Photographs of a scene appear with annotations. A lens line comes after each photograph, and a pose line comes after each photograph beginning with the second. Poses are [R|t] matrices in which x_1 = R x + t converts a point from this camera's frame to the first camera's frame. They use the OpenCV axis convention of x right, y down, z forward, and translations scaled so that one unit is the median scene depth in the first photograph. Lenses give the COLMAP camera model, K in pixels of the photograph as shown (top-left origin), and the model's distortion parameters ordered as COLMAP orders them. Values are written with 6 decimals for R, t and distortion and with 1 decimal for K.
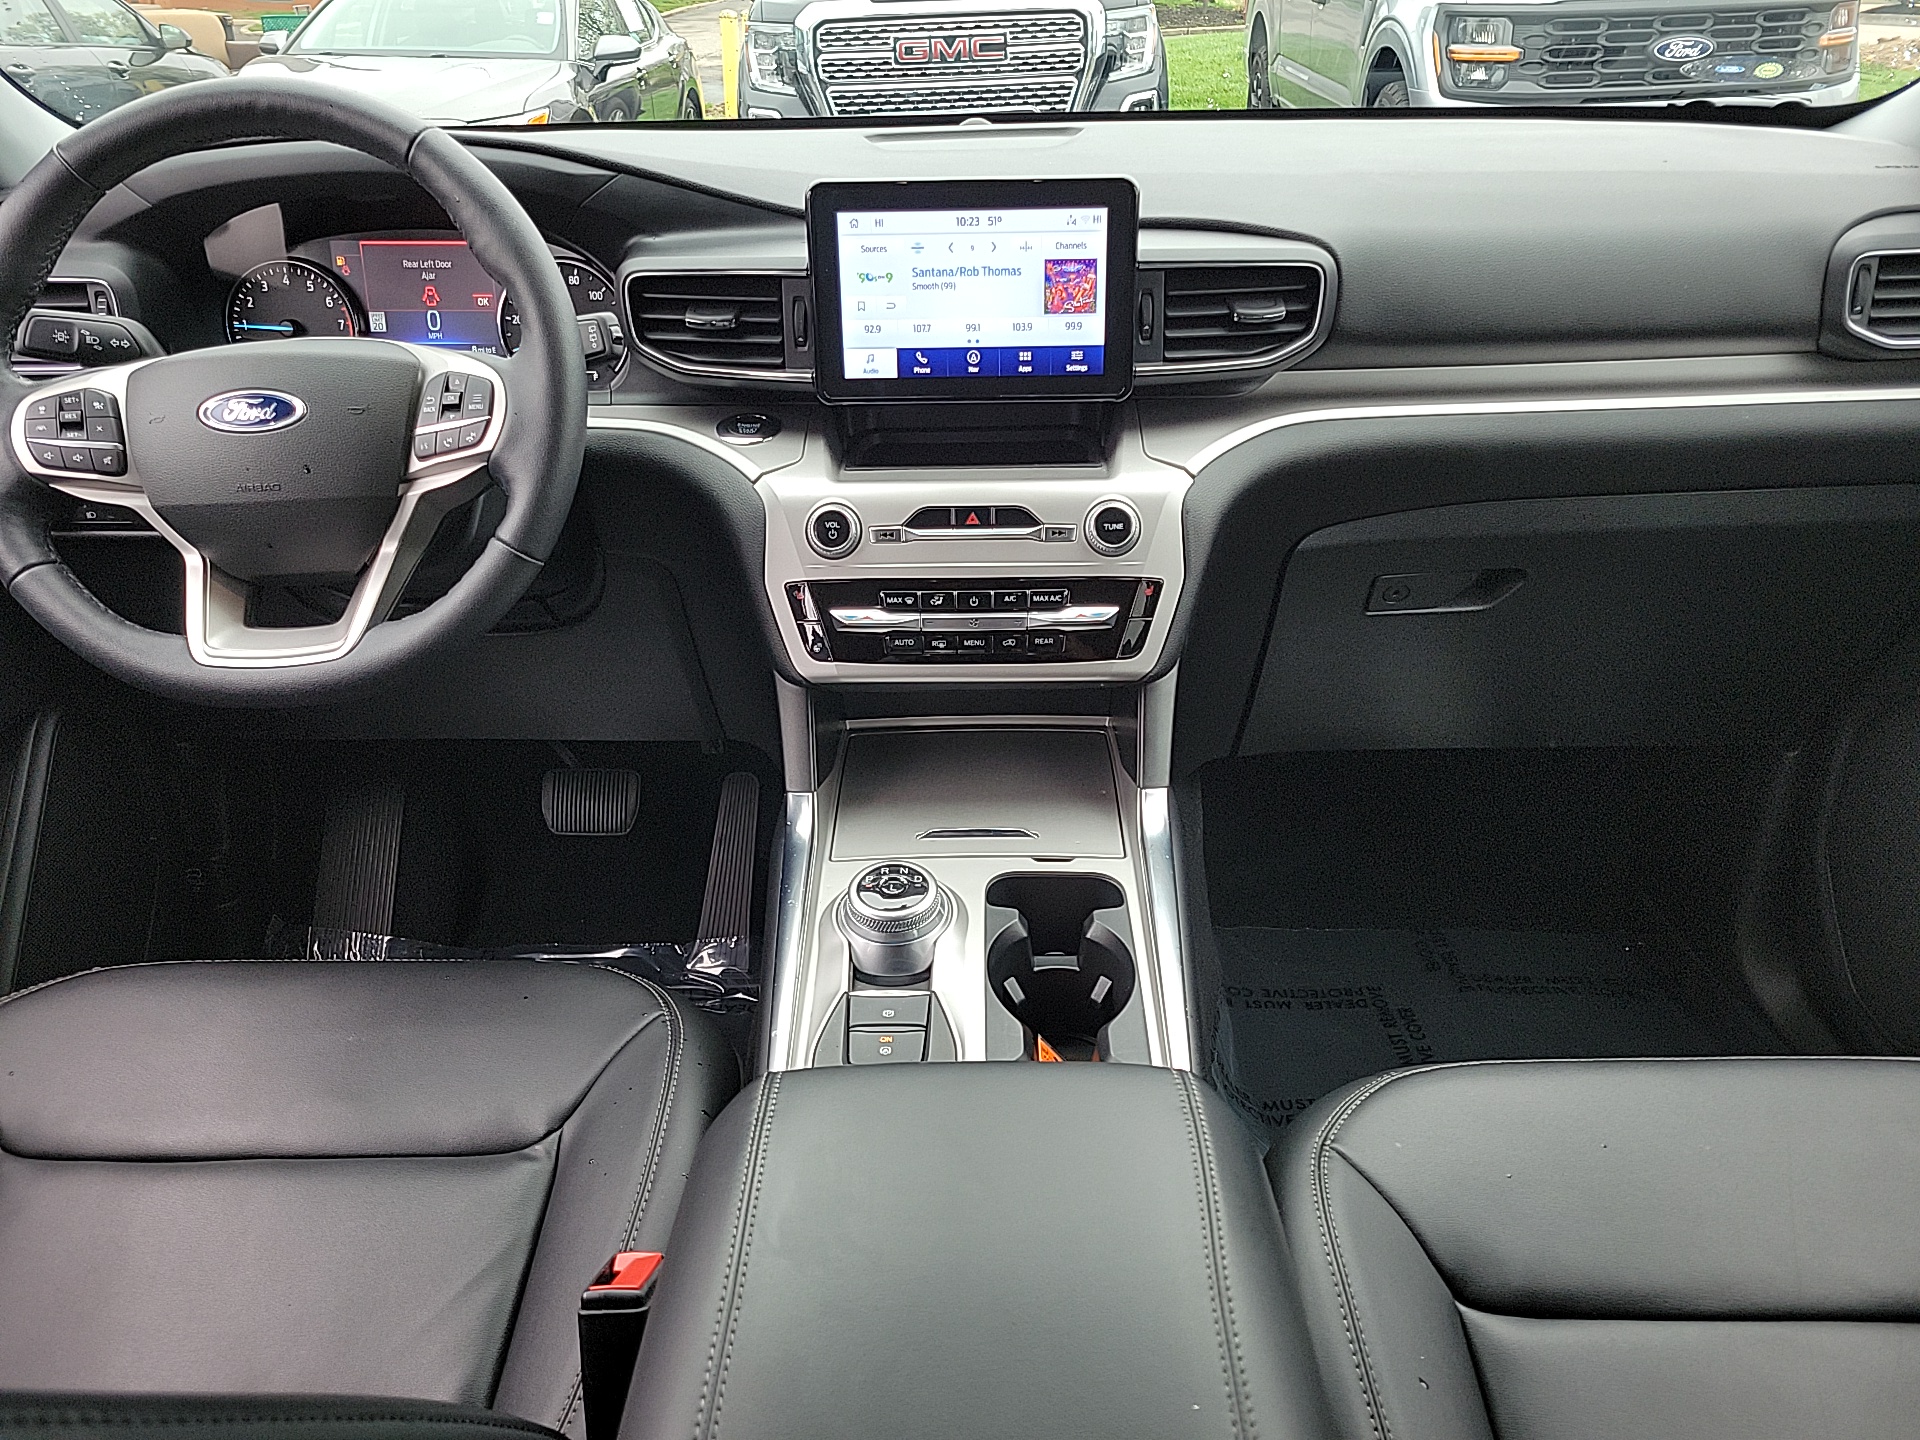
lens RADIAL K [[1456.9, 0, 960.0], [0, 1456.9, 720.0], [0, 0, 1]] dist [0.054083, -0.038952]
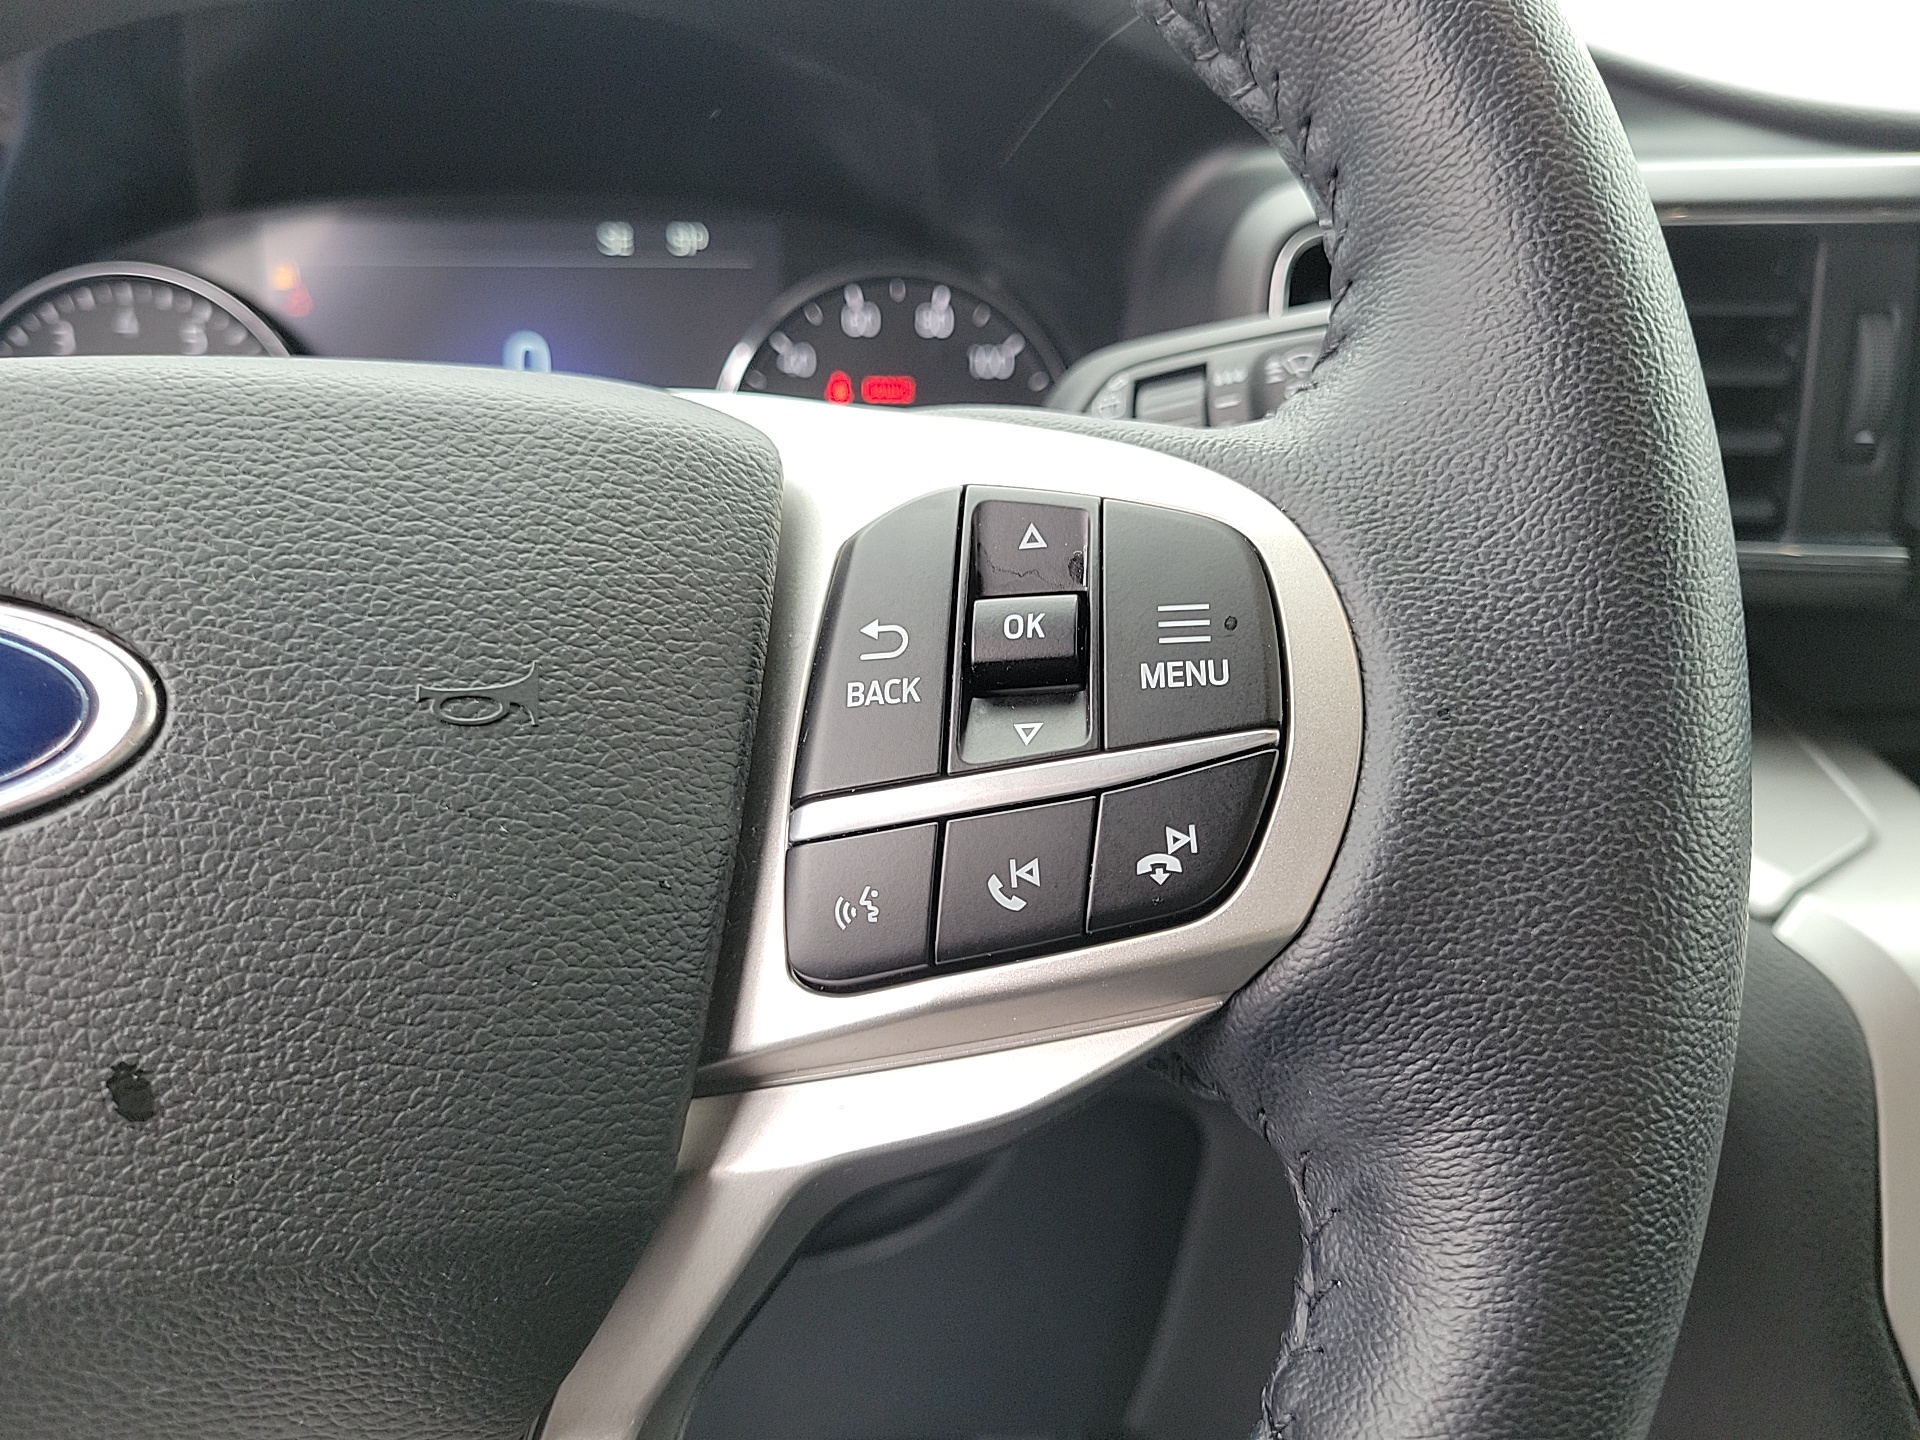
lens RADIAL K [[1471.4, 0, 952.7], [0, 1471.4, 710.8], [0, 0, 1]] dist [0.046263, -0.036631]
pose [[0.997089, -0.011350, 0.075403, -0.324785], [0.024414, 0.984323, -0.174676, -0.158767], [-0.072238, 0.176008, 0.981735, 0.735928]]
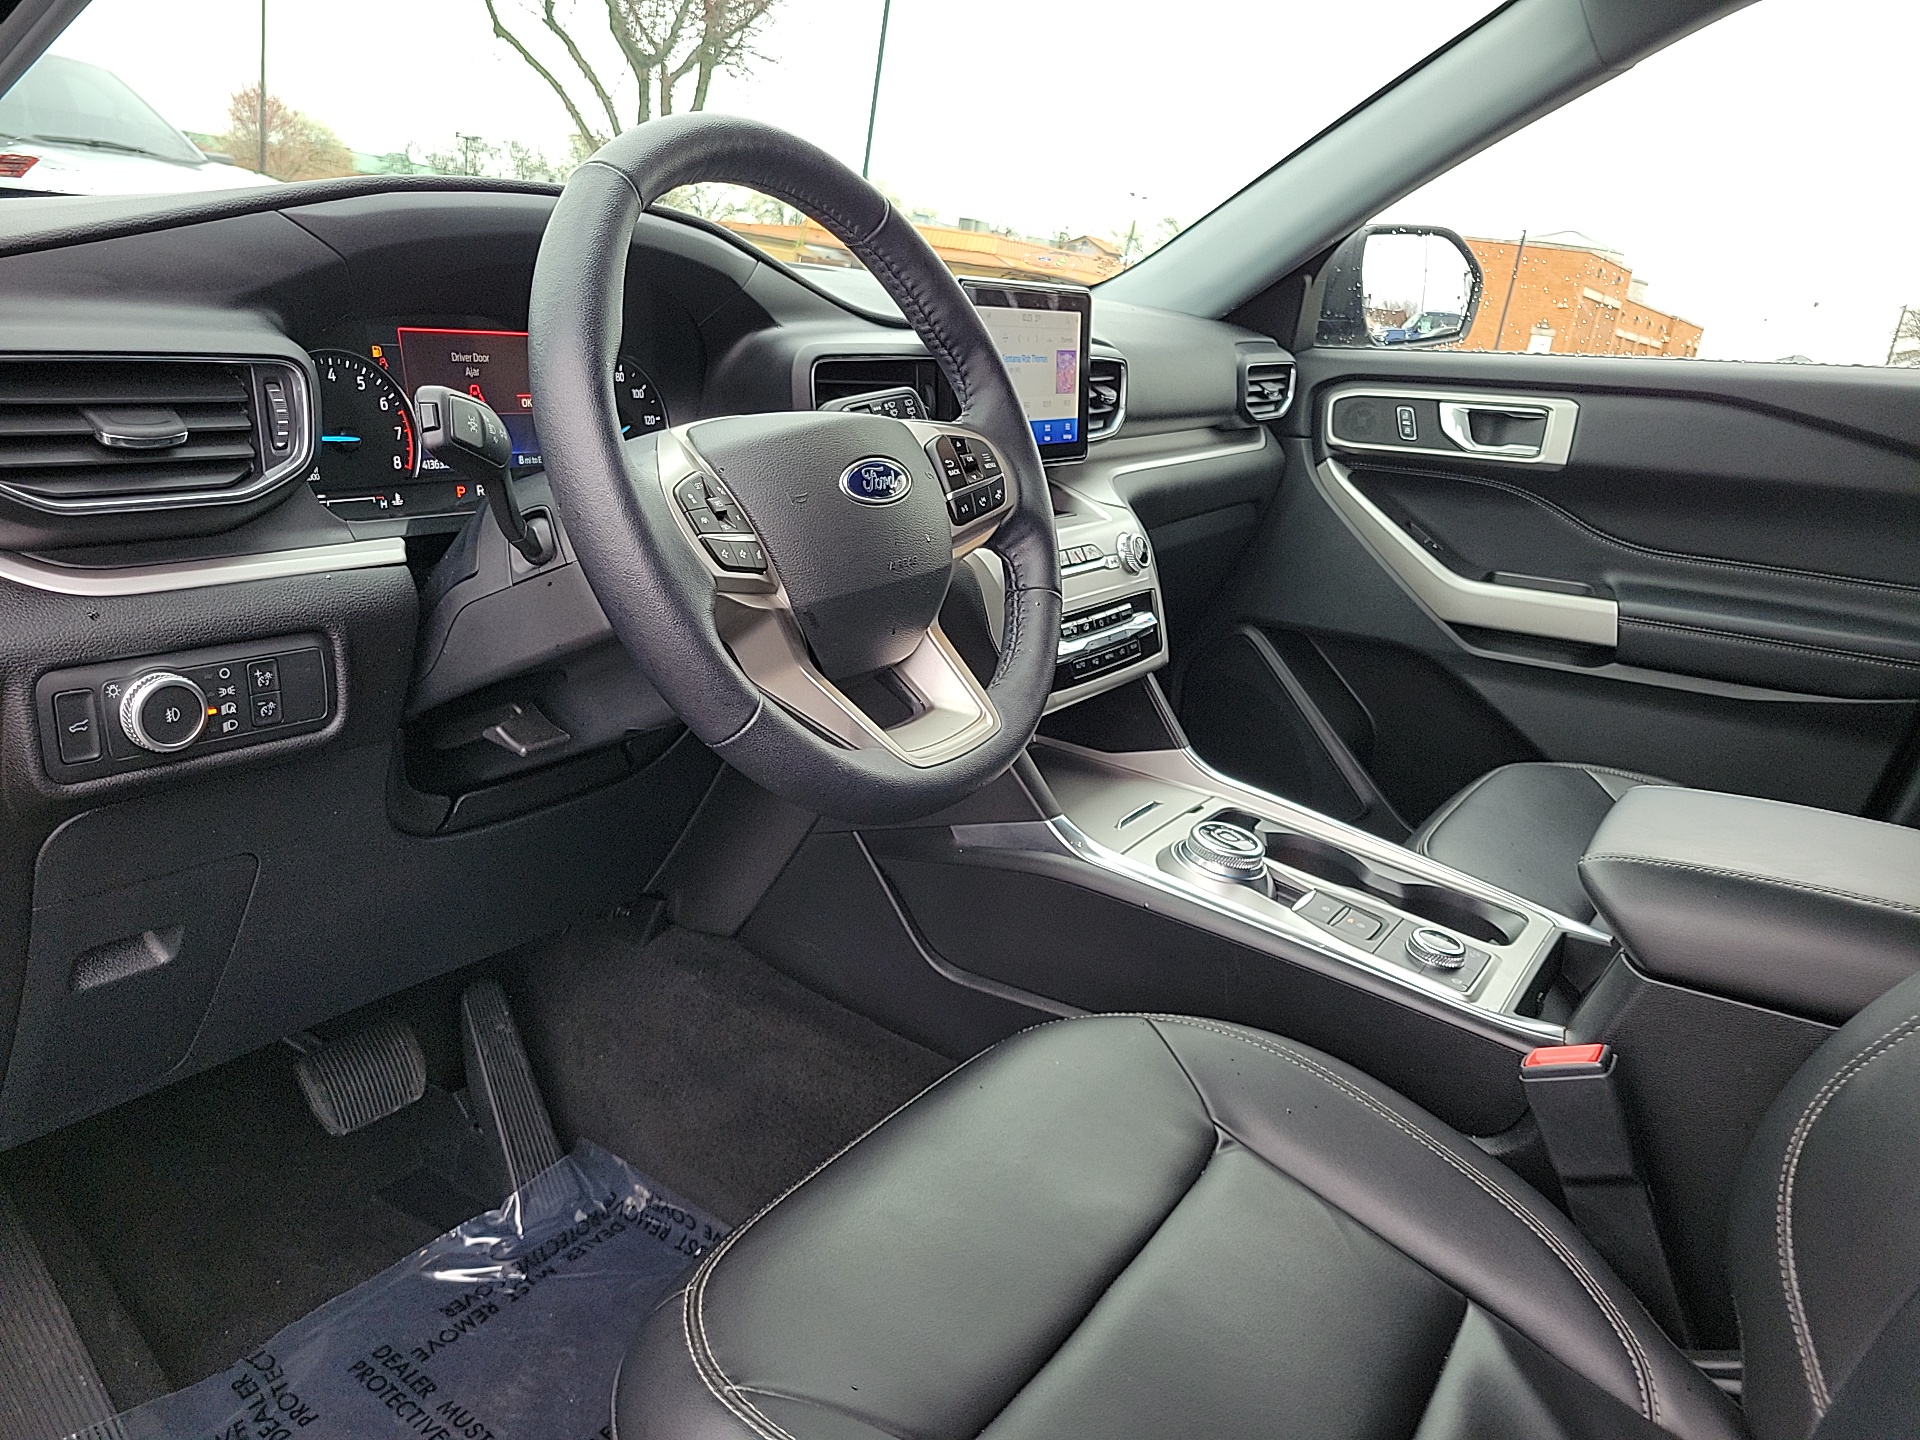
lens RADIAL K [[1456.9, 0, 960.0], [0, 1456.9, 720.0], [0, 0, 1]] dist [0.054083, -0.038952]
pose [[0.519217, -0.186322, 0.834085, -1.057877], [0.302290, 0.952896, 0.024688, -0.070134], [-0.799396, 0.239318, 0.551083, 0.450911]]
